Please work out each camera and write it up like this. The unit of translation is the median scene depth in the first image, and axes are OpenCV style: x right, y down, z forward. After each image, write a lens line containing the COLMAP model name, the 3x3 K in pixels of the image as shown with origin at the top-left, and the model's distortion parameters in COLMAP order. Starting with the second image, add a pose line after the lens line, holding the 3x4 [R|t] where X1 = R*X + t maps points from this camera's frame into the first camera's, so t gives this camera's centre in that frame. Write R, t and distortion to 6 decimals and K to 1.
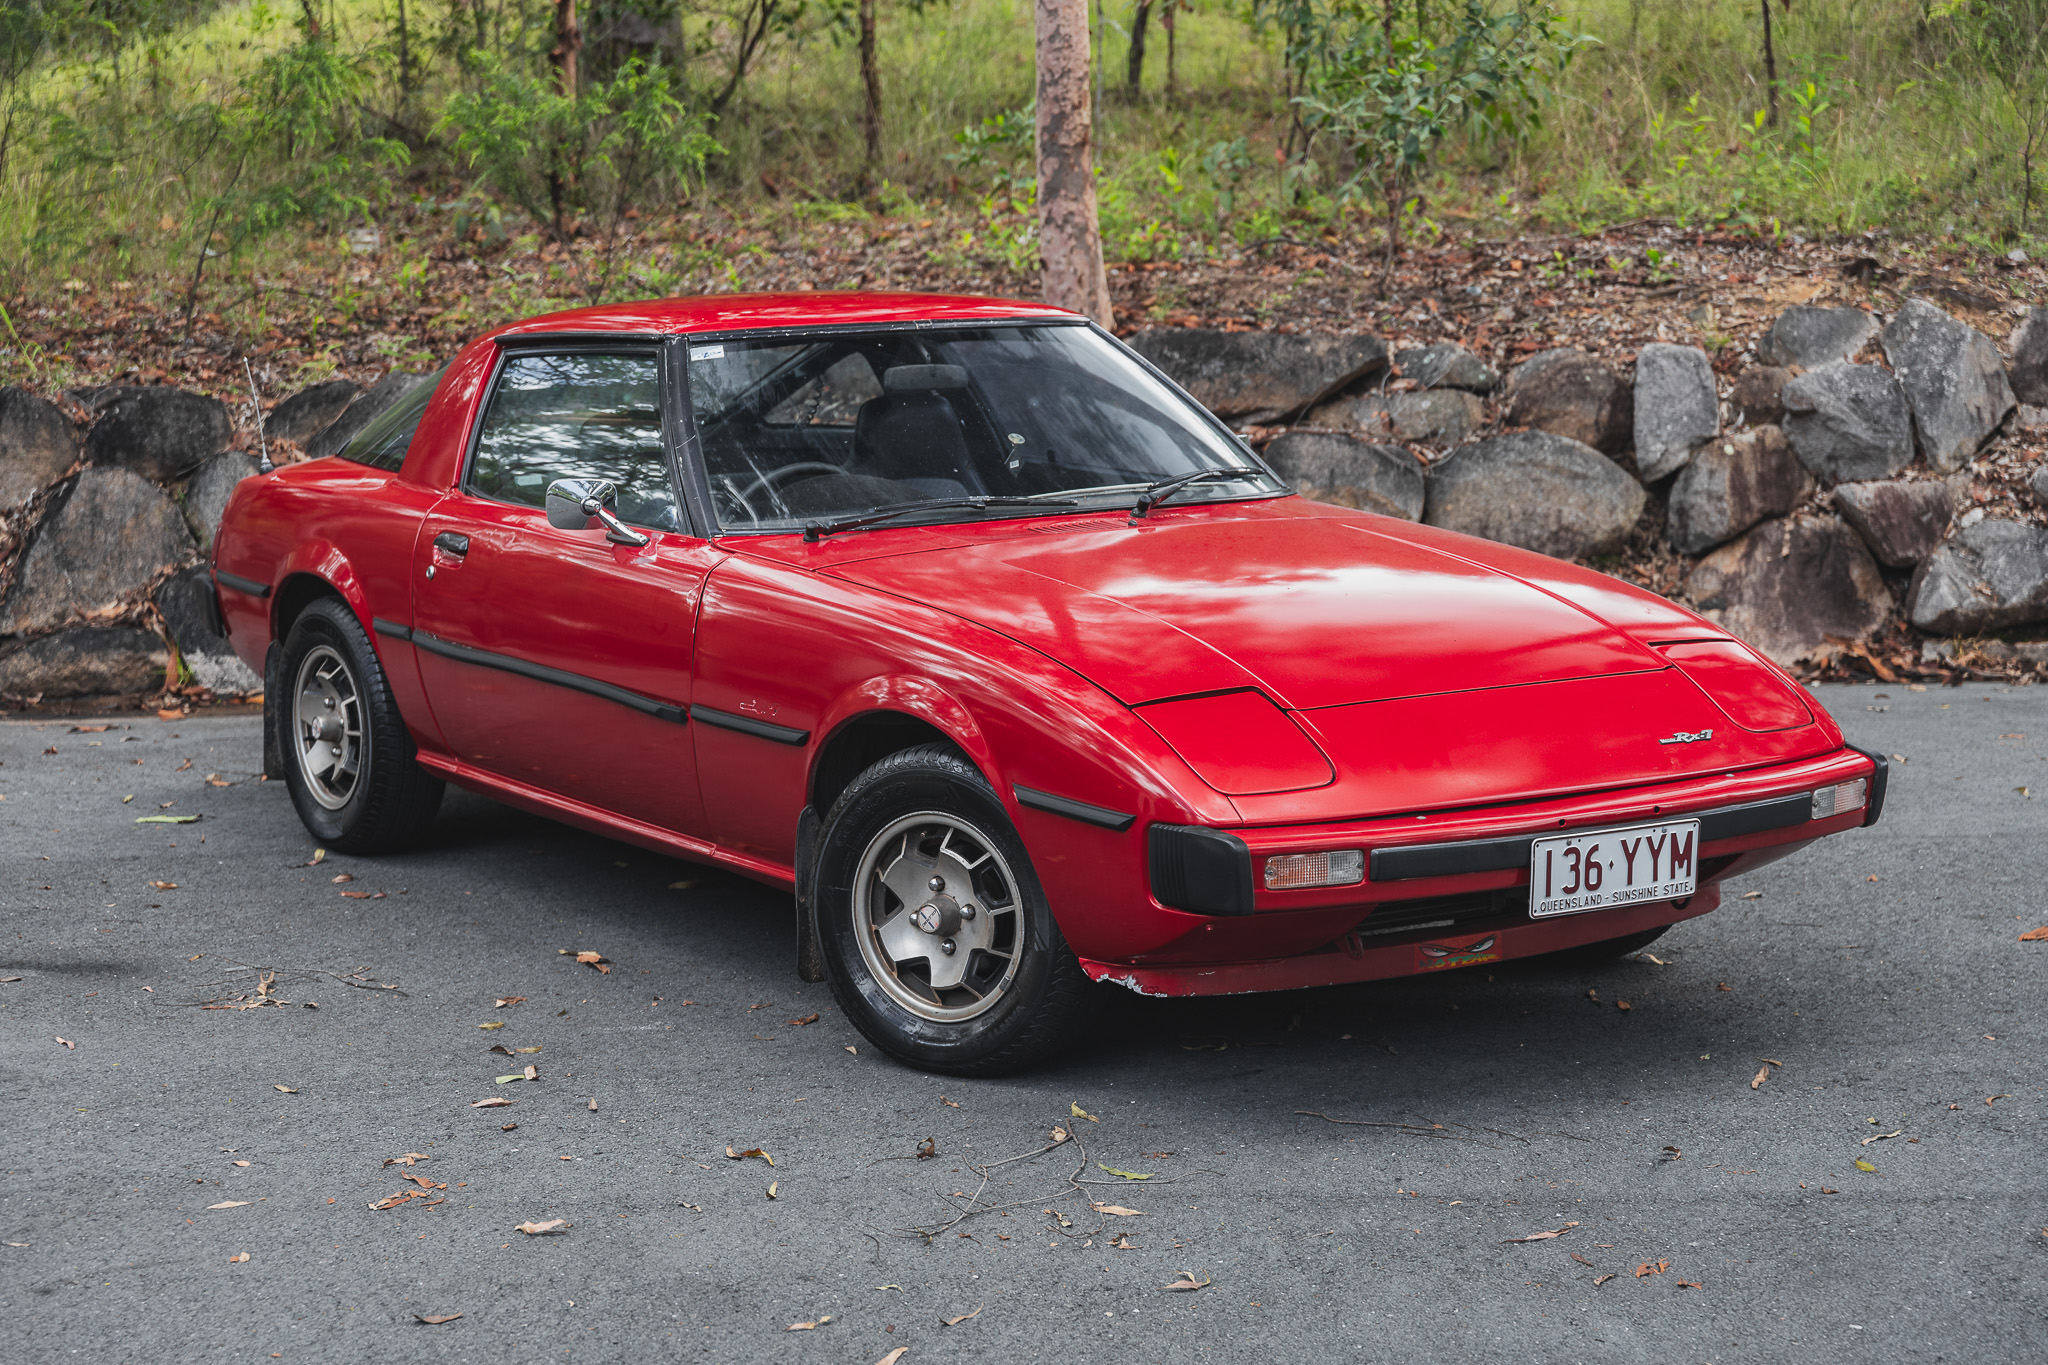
lens RADIAL K [[4180.4, 0, 1014.9], [0, 4180.4, 676.5], [0, 0, 1]] dist [0.000924, -0.072273]
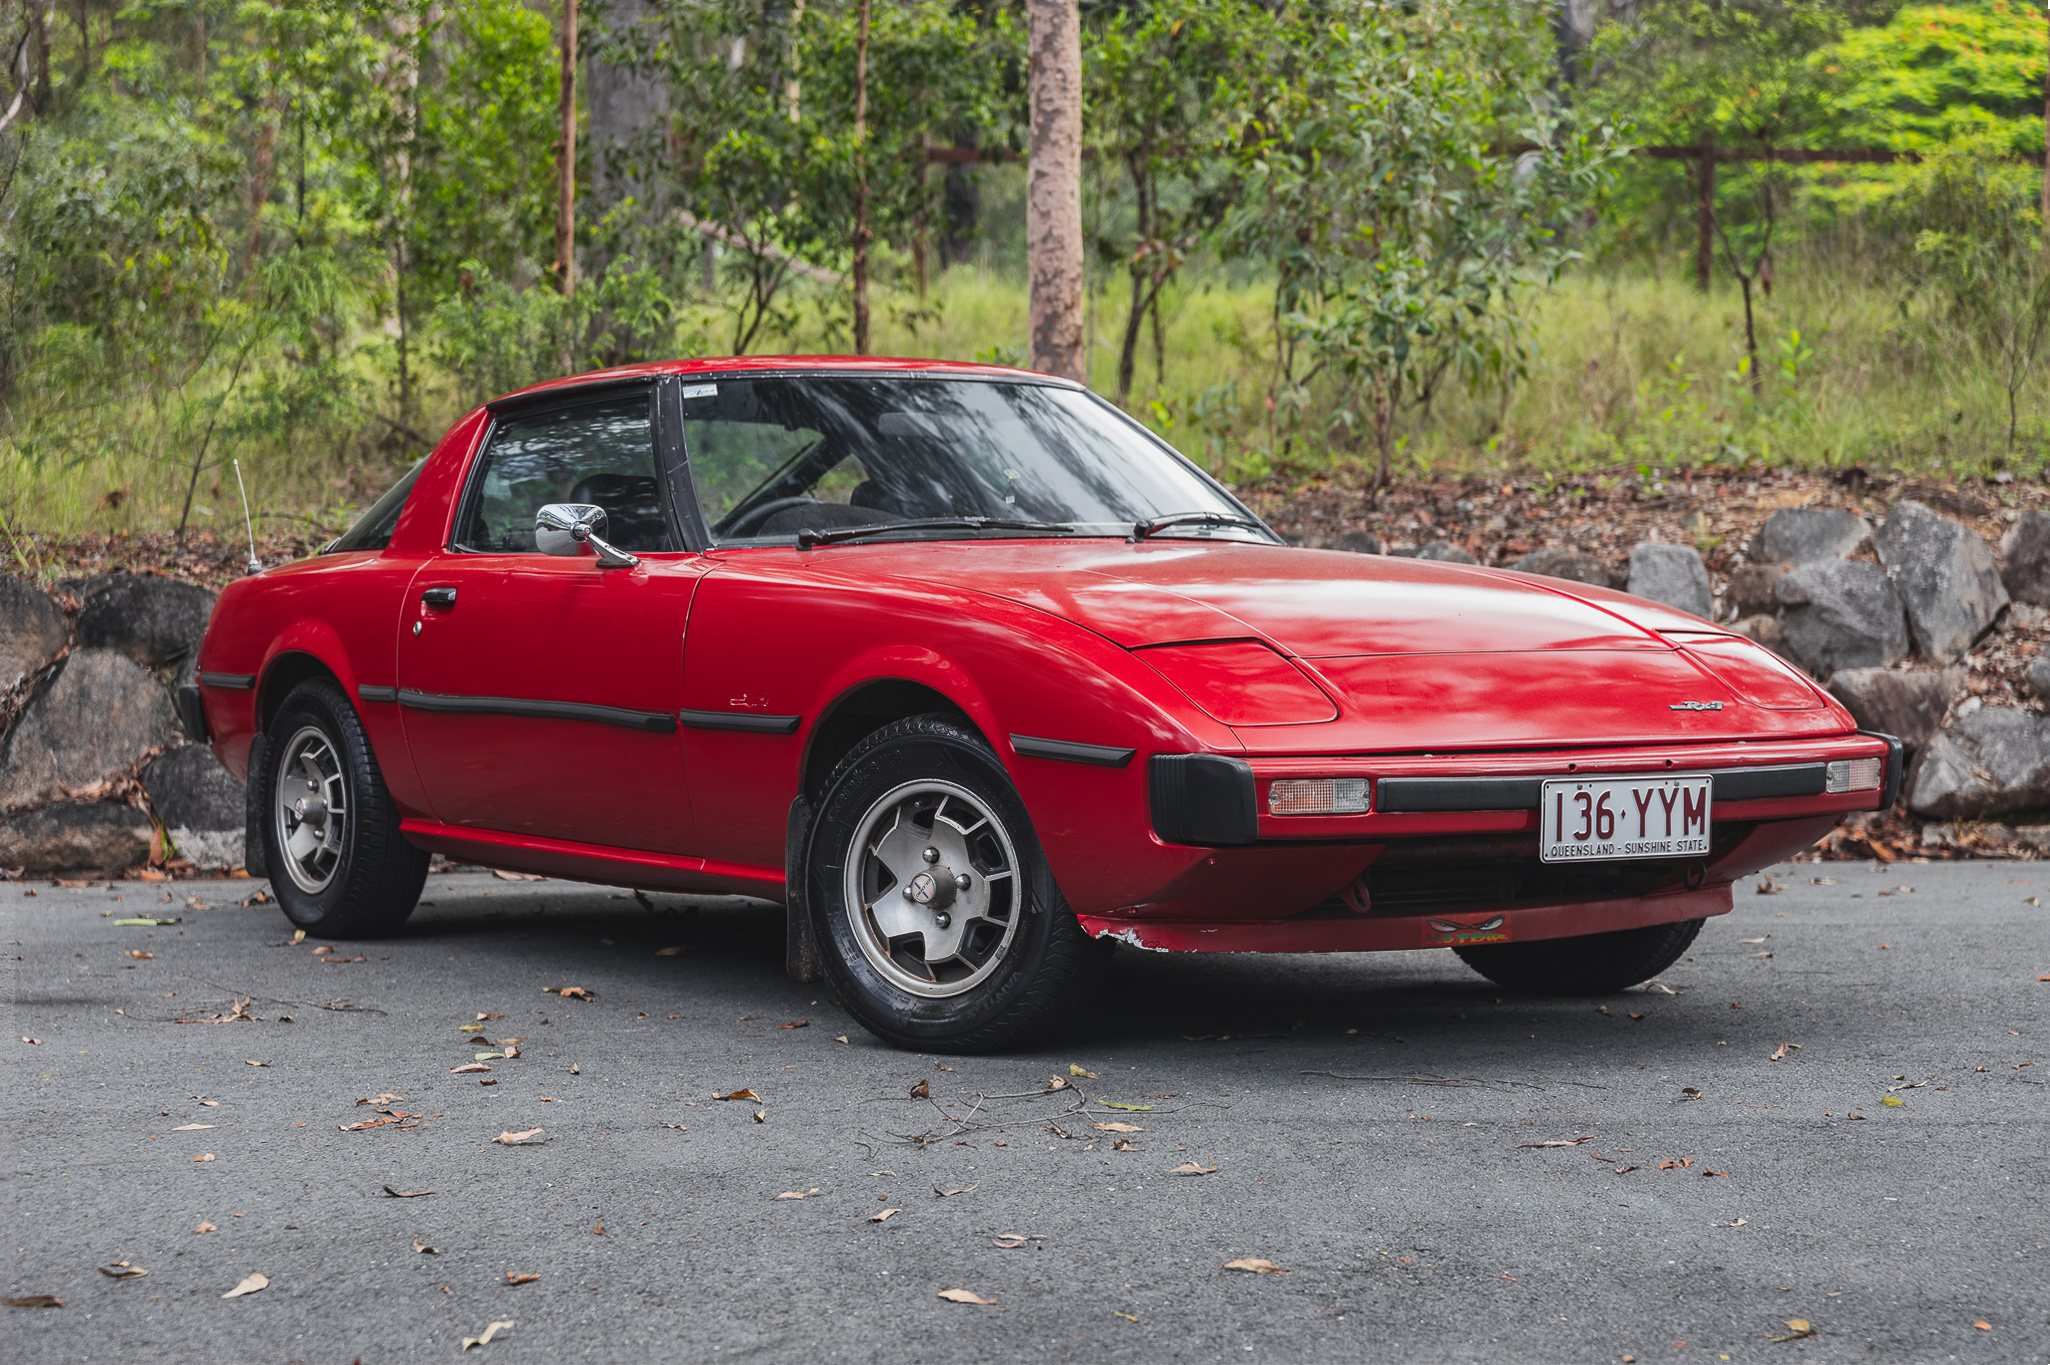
lens RADIAL K [[4131.5, 0, 1025.0], [0, 4131.5, 682.5], [0, 0, 1]] dist [0.000615, -0.089007]
pose [[0.999987, 0.000255, 0.005164, -0.001421], [0.000363, 0.992849, -0.119375, 0.098852], [-0.005157, 0.119375, 0.992836, 0.030728]]
